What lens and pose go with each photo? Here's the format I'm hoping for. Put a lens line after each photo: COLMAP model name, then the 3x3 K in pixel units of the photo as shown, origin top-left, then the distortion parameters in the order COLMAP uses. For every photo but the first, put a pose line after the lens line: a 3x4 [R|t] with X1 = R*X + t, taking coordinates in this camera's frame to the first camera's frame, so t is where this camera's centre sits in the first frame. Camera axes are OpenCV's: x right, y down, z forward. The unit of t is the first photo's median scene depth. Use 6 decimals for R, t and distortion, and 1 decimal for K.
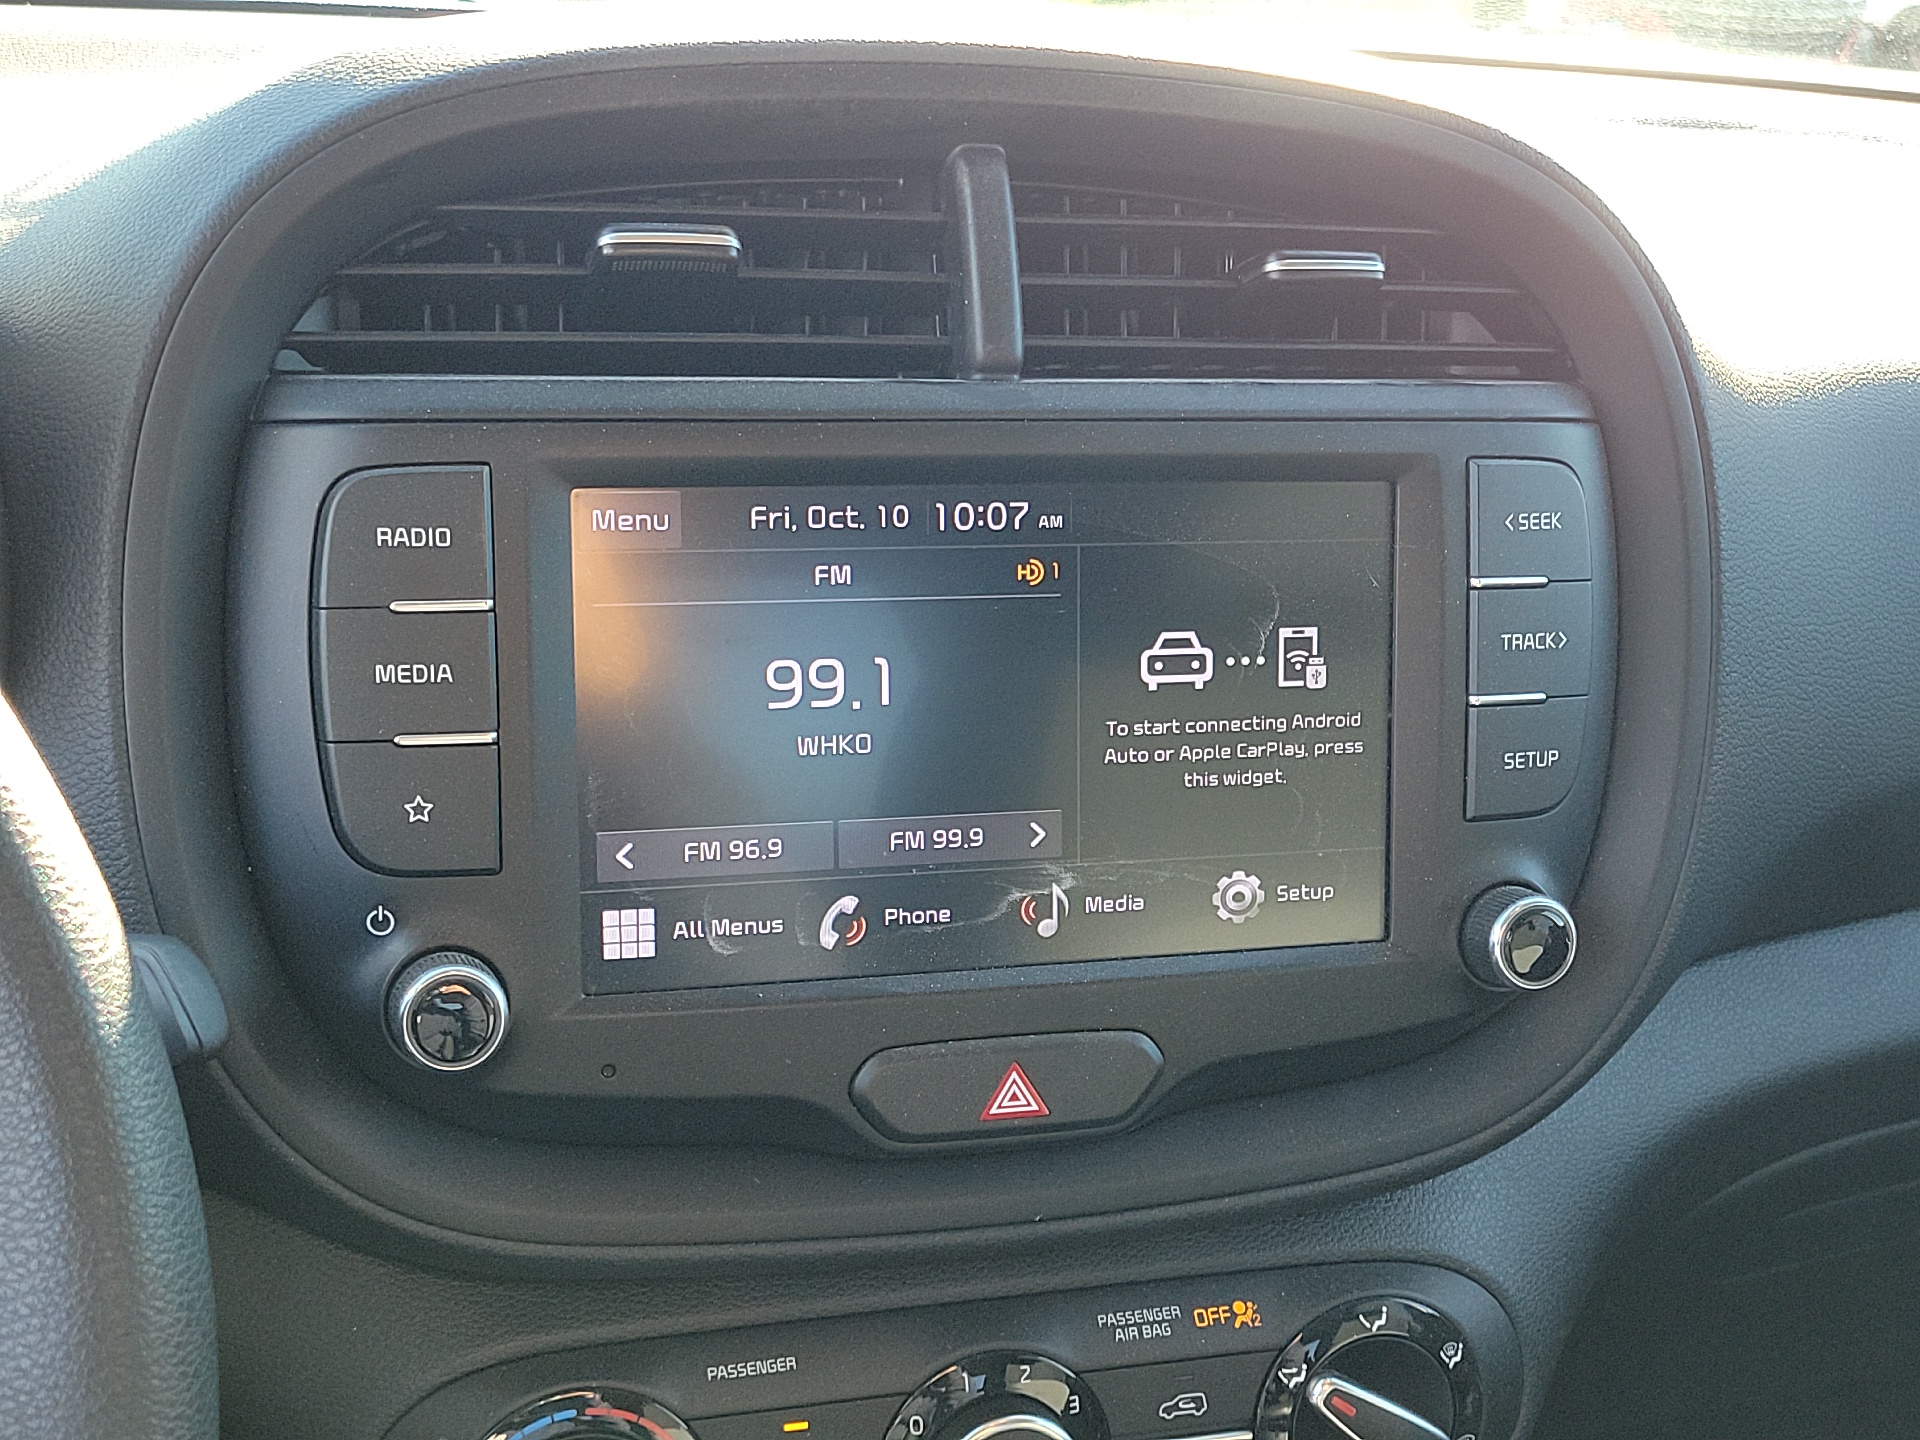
lens RADIAL K [[2428.2, 0, 915.1], [0, 2428.2, 744.5], [0, 0, 1]] dist [0.052524, -0.042617]
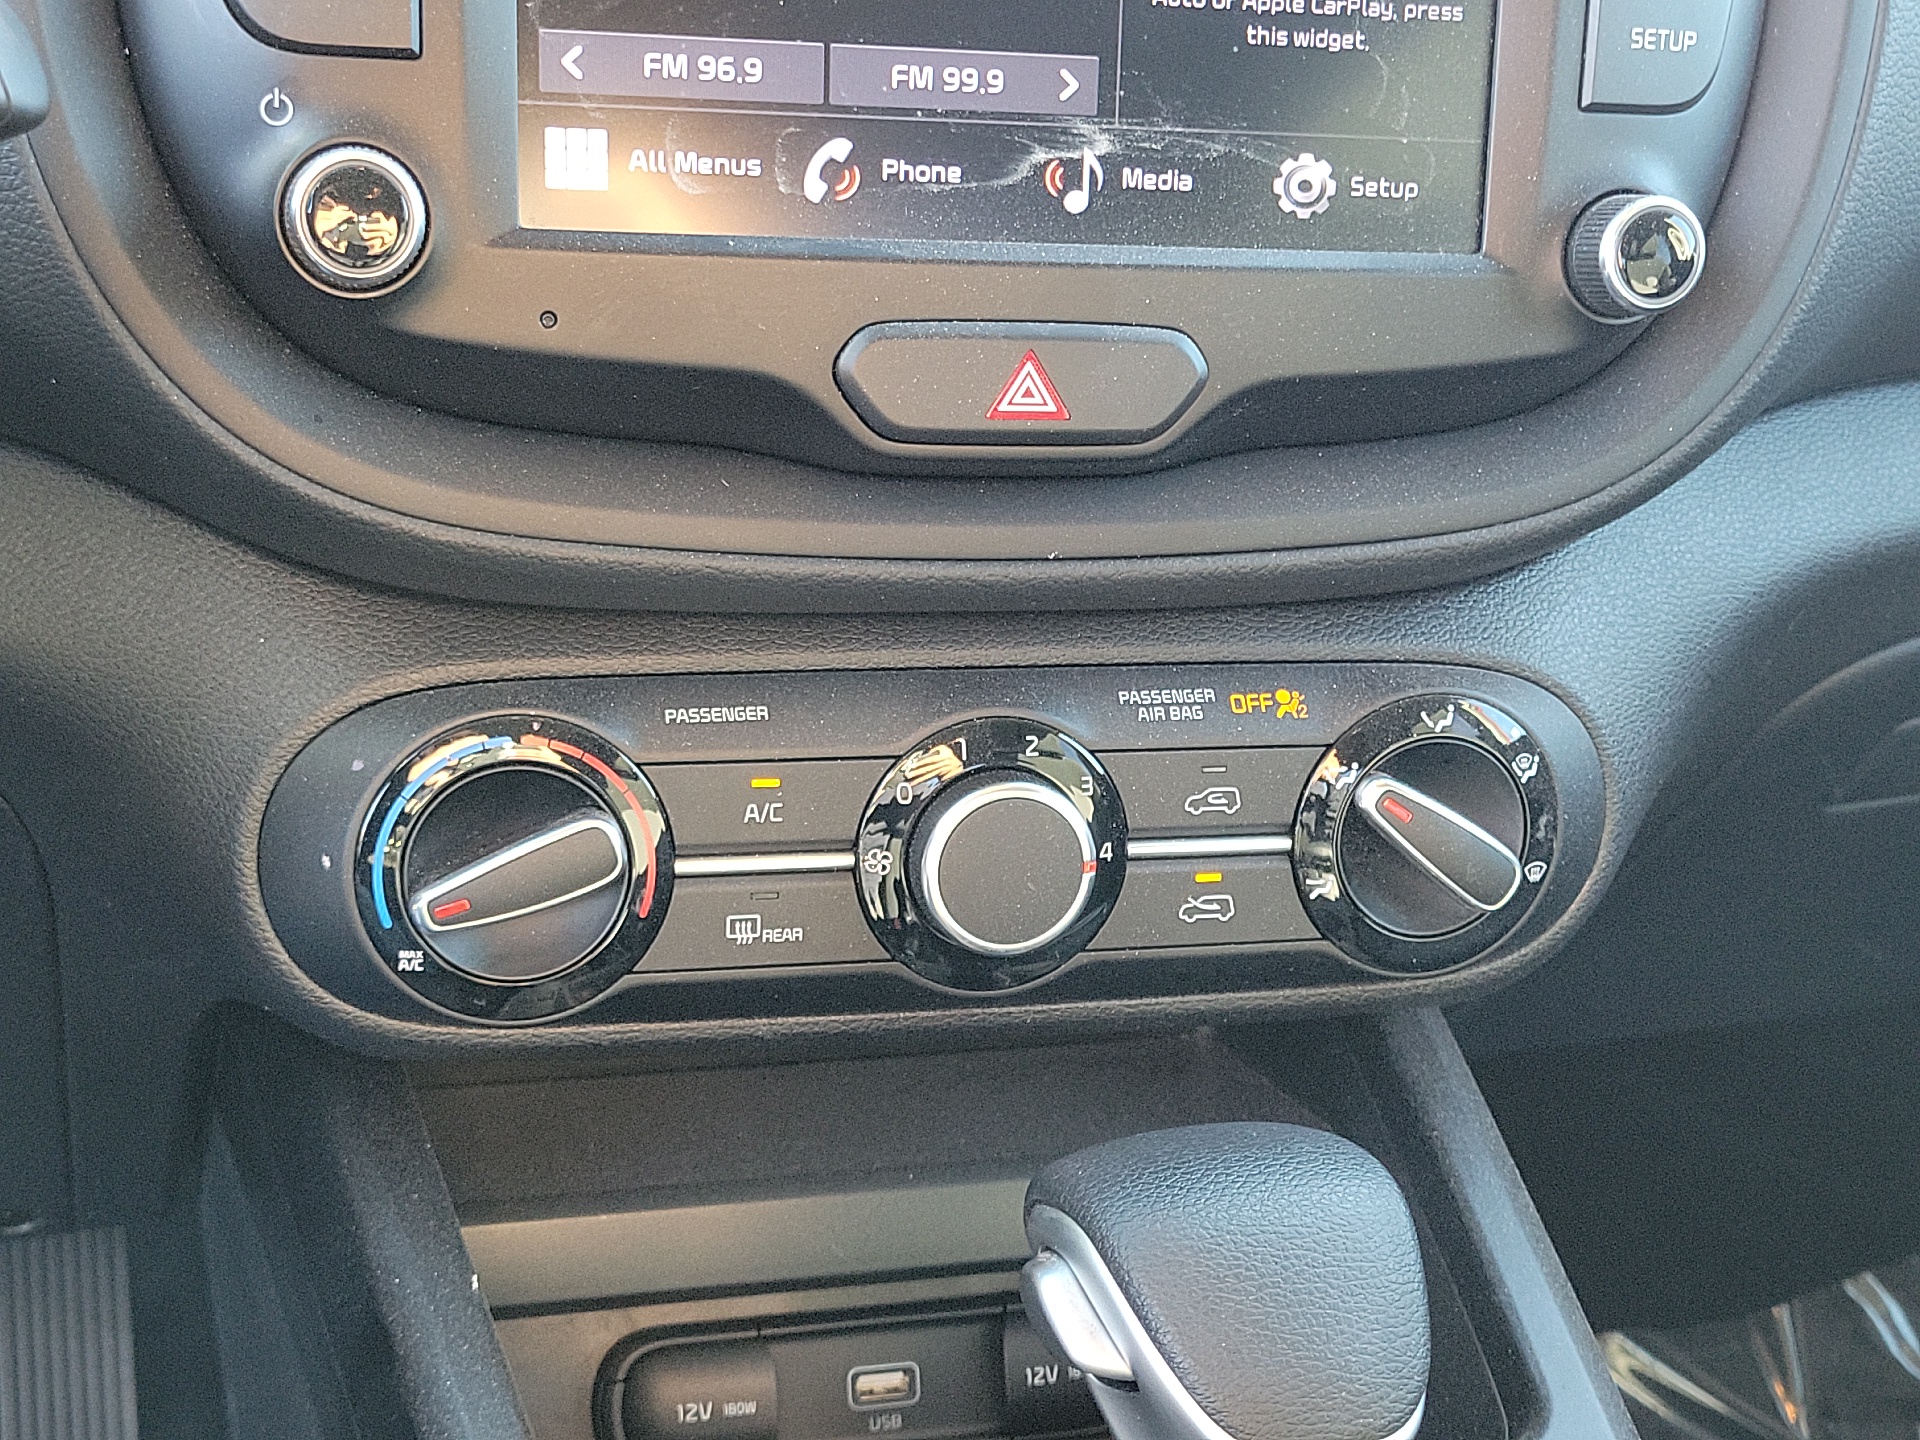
lens RADIAL K [[2428.2, 0, 915.1], [0, 2428.2, 744.5], [0, 0, 1]] dist [0.052524, -0.042617]
pose [[0.998798, 0.036473, -0.032734, 0.033089], [-0.033887, 0.996504, 0.076362, 0.200785], [0.035405, -0.075161, 0.996543, 0.137846]]
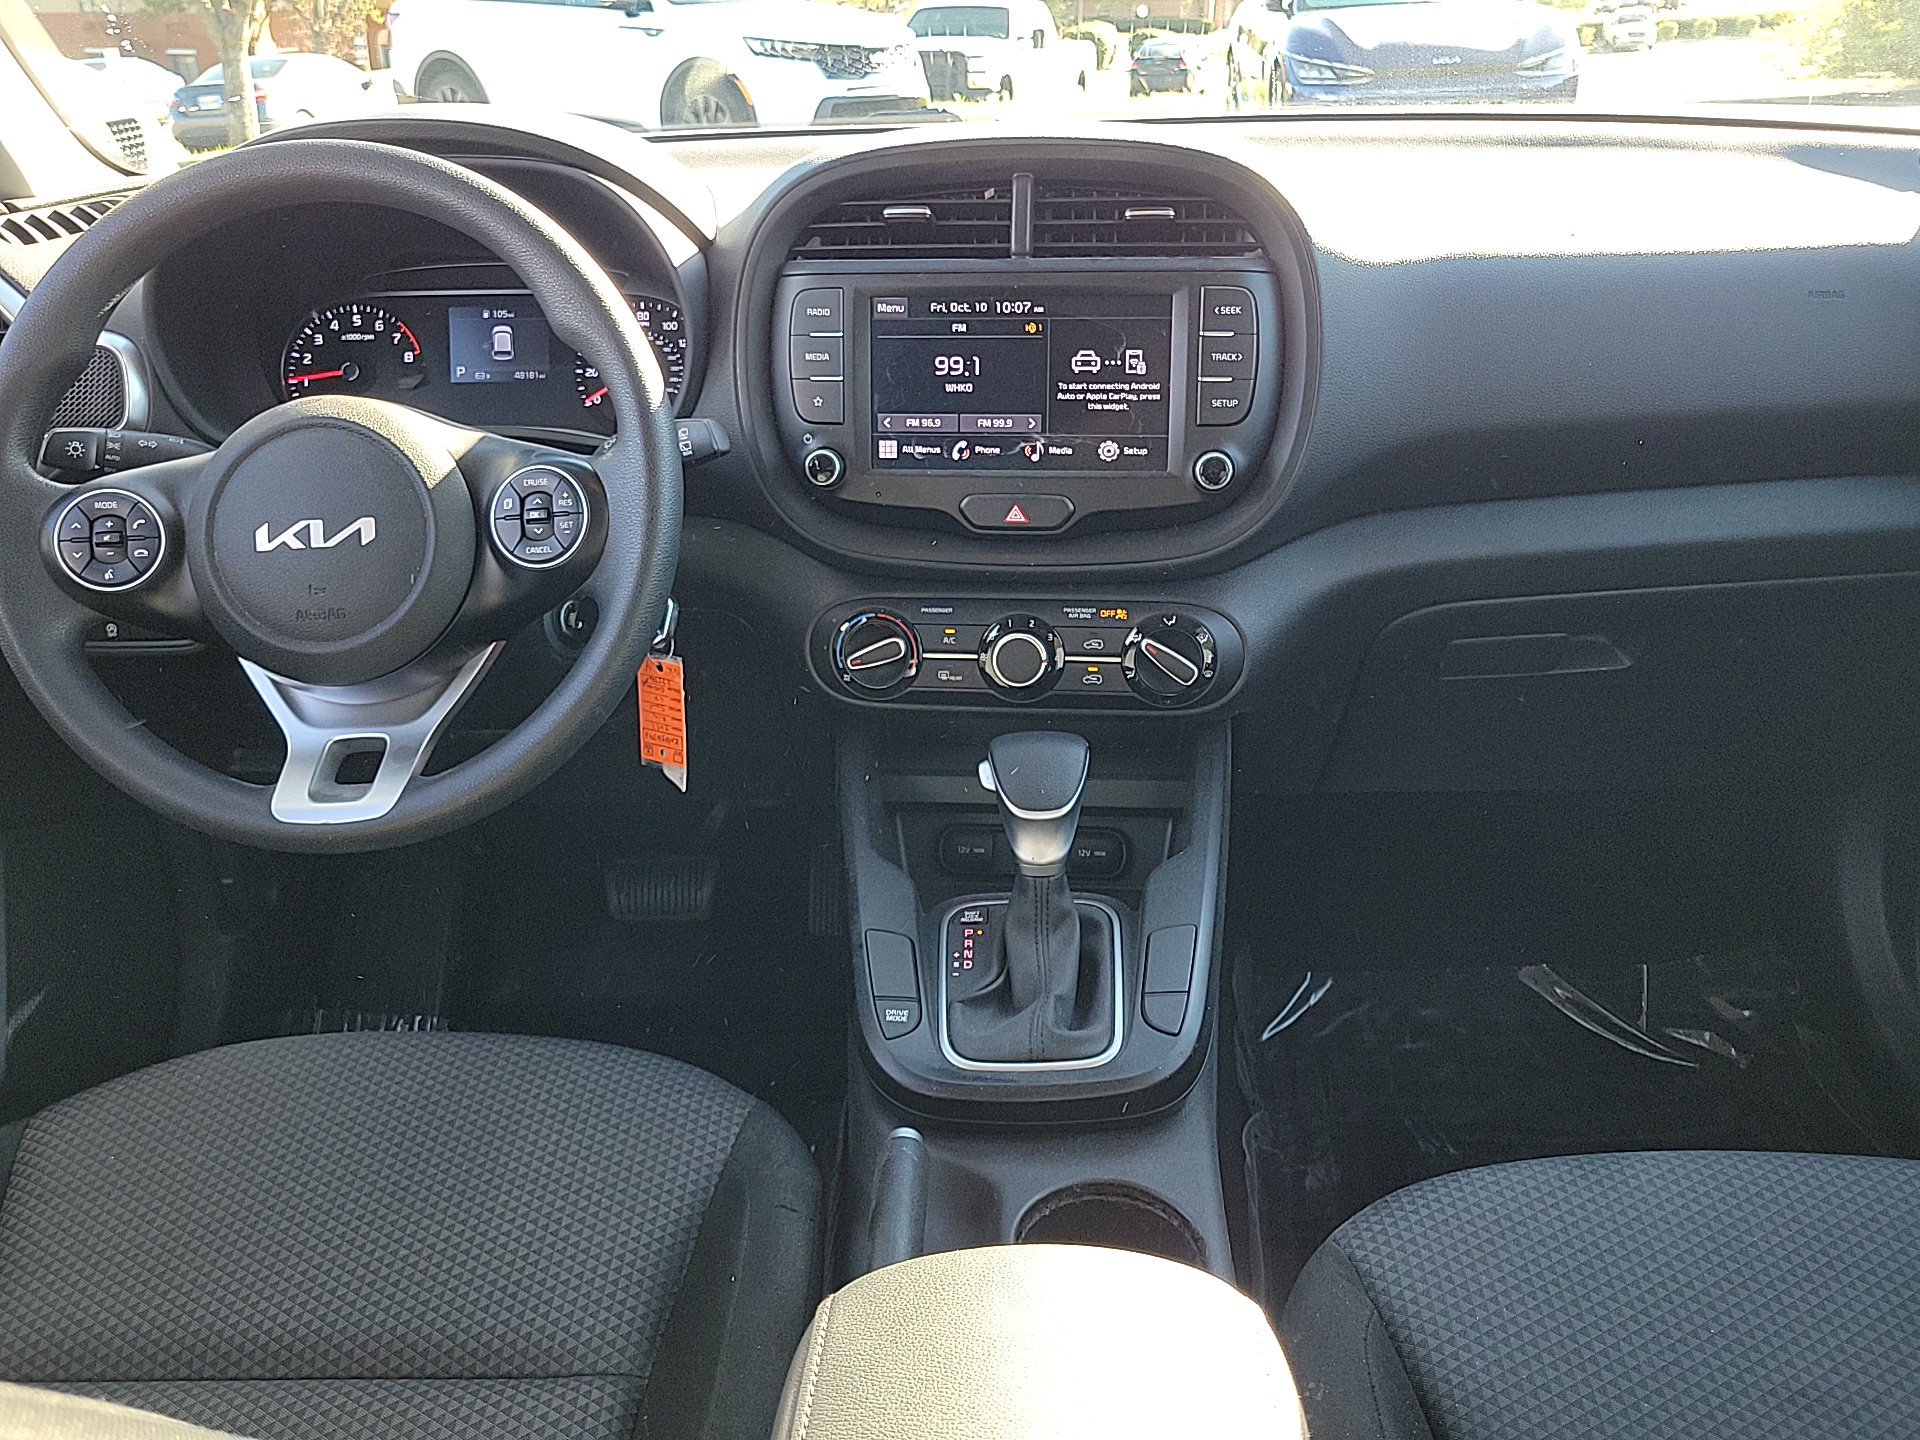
lens RADIAL K [[1590.5, 0, 970.2], [0, 1590.5, 715.0], [0, 0, 1]] dist [0.037416, -0.021578]
pose [[0.912399, 0.087397, -0.399862, 0.750841], [-0.055547, 0.994339, 0.090583, 0.209229], [0.405515, -0.060437, 0.912088, -0.735932]]
